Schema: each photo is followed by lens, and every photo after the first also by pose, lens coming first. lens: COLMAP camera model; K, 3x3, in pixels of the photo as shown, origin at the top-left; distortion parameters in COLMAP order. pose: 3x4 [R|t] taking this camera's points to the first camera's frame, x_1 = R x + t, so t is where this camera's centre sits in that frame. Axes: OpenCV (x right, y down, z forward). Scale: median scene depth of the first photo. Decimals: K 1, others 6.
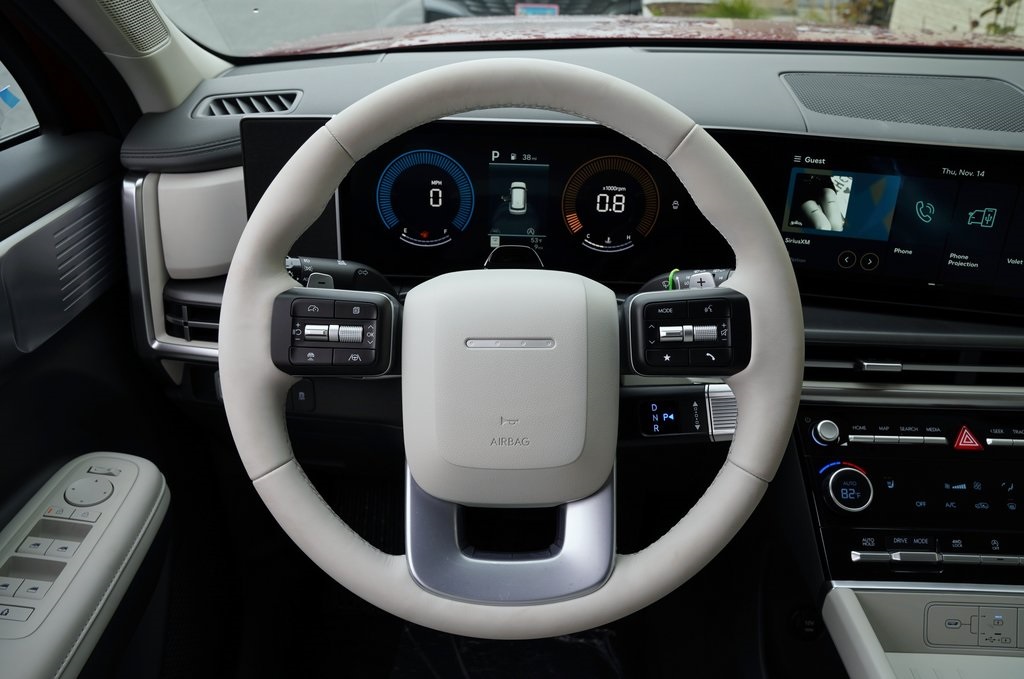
lens RADIAL K [[819.6, 0, 508.6], [0, 819.6, 338.2], [0, 0, 1]] dist [-0.084481, 0.090860]
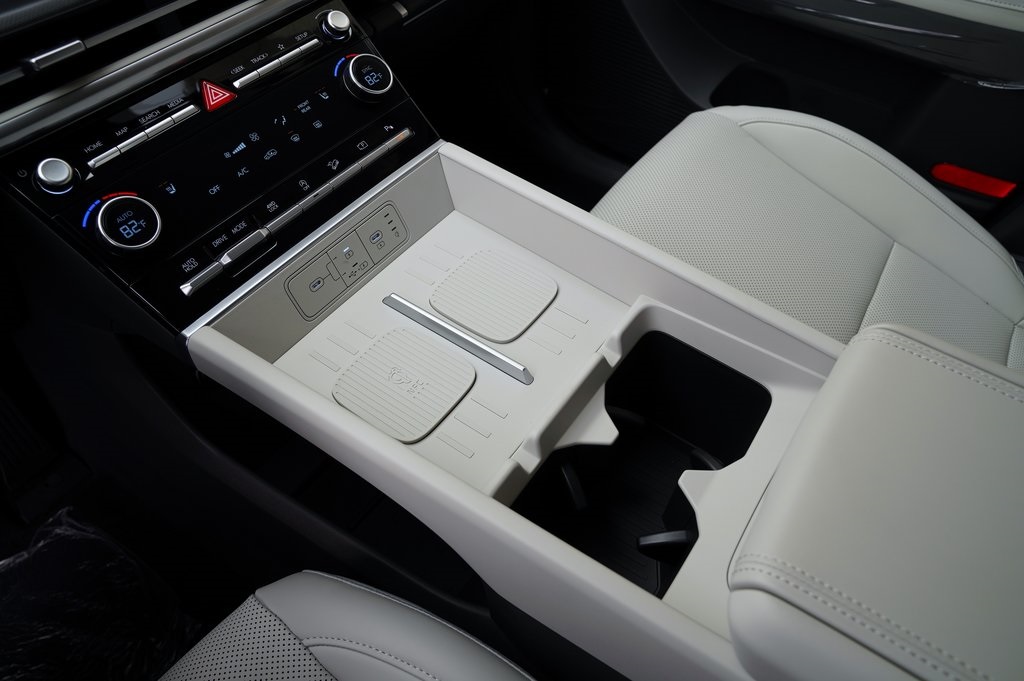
lens RADIAL K [[715.2, 0, 527.7], [0, 715.2, 339.1], [0, 0, 1]] dist [-0.125980, 0.081611]
pose [[0.547725, -0.639414, 0.539580, 0.201996], [0.399715, 0.766547, 0.502626, 0.091578], [-0.735000, -0.059623, 0.675441, 0.267060]]
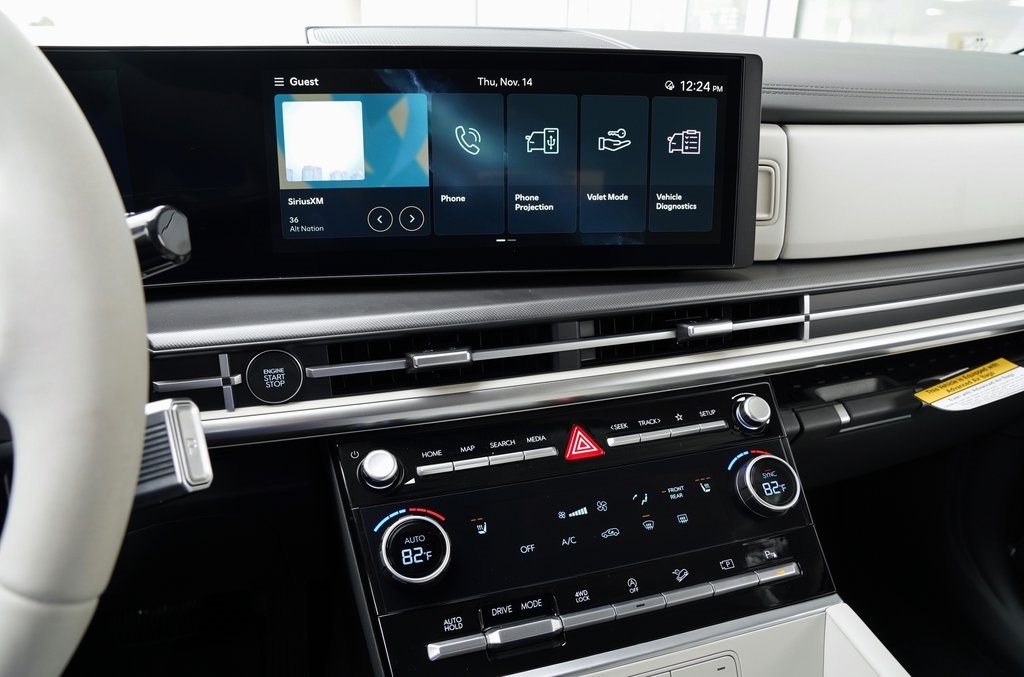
lens RADIAL K [[715.2, 0, 519.7], [0, 715.2, 337.7], [0, 0, 1]] dist [-0.125980, 0.081611]
pose [[0.949873, -0.127093, 0.285639, 0.355972], [0.160782, 0.982145, -0.097674, 0.087623], [-0.268125, 0.138703, 0.953347, 0.404875]]
